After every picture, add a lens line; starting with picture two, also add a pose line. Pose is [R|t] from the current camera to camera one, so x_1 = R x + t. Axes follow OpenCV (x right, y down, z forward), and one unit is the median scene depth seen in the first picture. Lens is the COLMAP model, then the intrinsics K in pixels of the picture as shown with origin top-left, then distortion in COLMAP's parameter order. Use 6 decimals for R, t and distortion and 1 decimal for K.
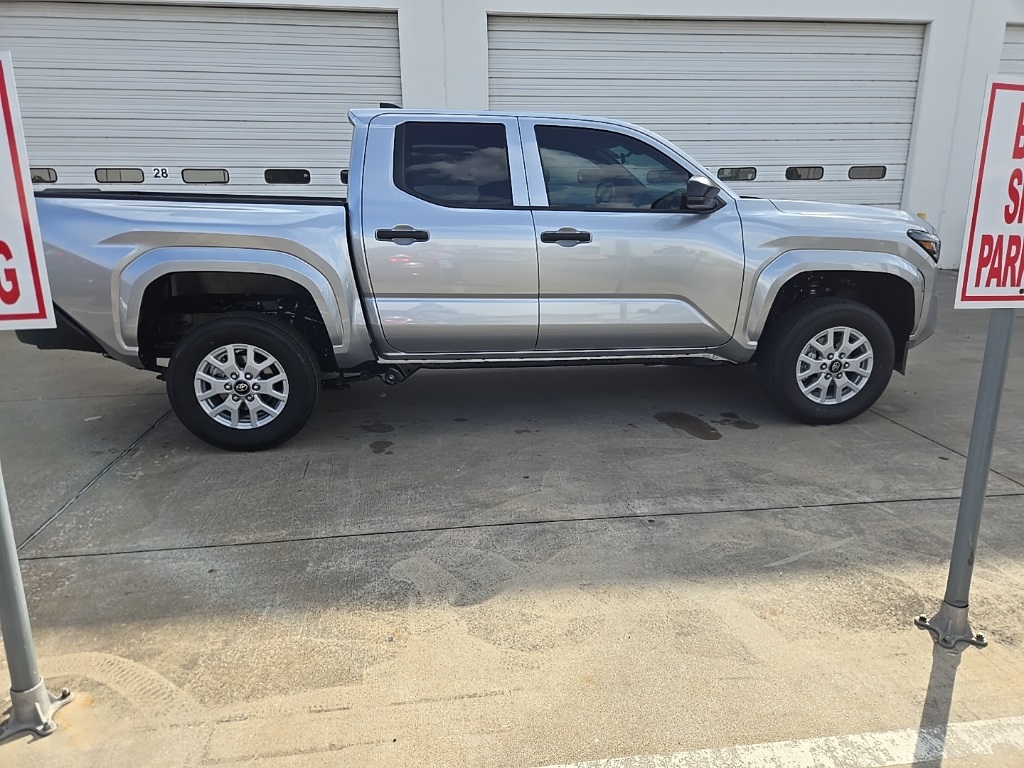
lens RADIAL K [[700.9, 0, 515.0], [0, 700.9, 379.0], [0, 0, 1]] dist [0.073298, -0.065509]
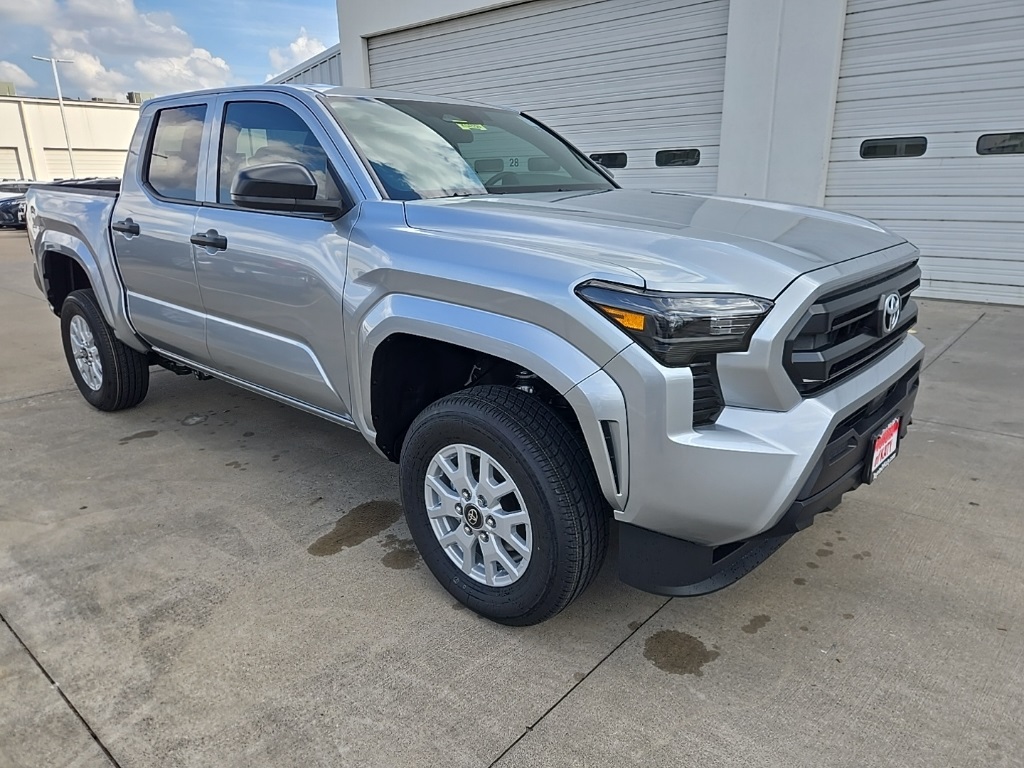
lens RADIAL K [[700.9, 0, 515.0], [0, 700.9, 379.0], [0, 0, 1]] dist [0.073298, -0.065509]
pose [[0.655363, 0.203781, -0.727305, 0.934127], [-0.185251, 0.976873, 0.106780, -0.202899], [0.732244, 0.064755, 0.677957, 0.727336]]
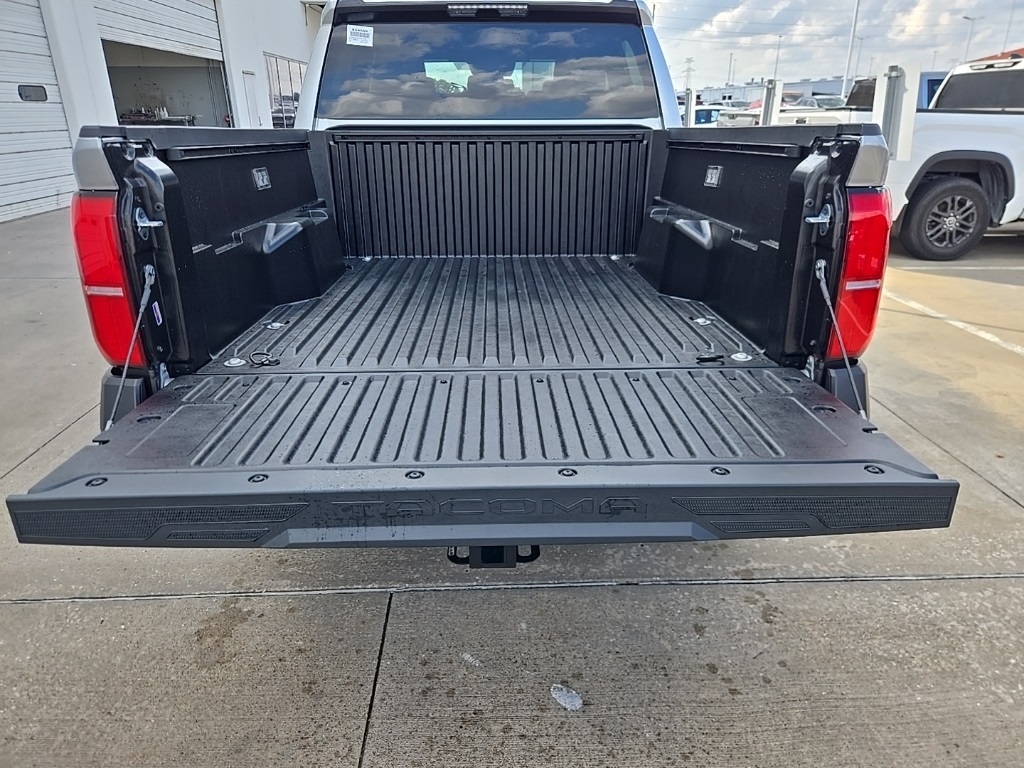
lens RADIAL K [[700.9, 0, 515.0], [0, 700.9, 379.0], [0, 0, 1]] dist [0.073298, -0.065509]
pose [[0.083538, -0.353443, 0.931719, -1.086740], [0.266301, 0.908901, 0.320910, -0.298631], [-0.960263, 0.221310, 0.170050, 1.094939]]
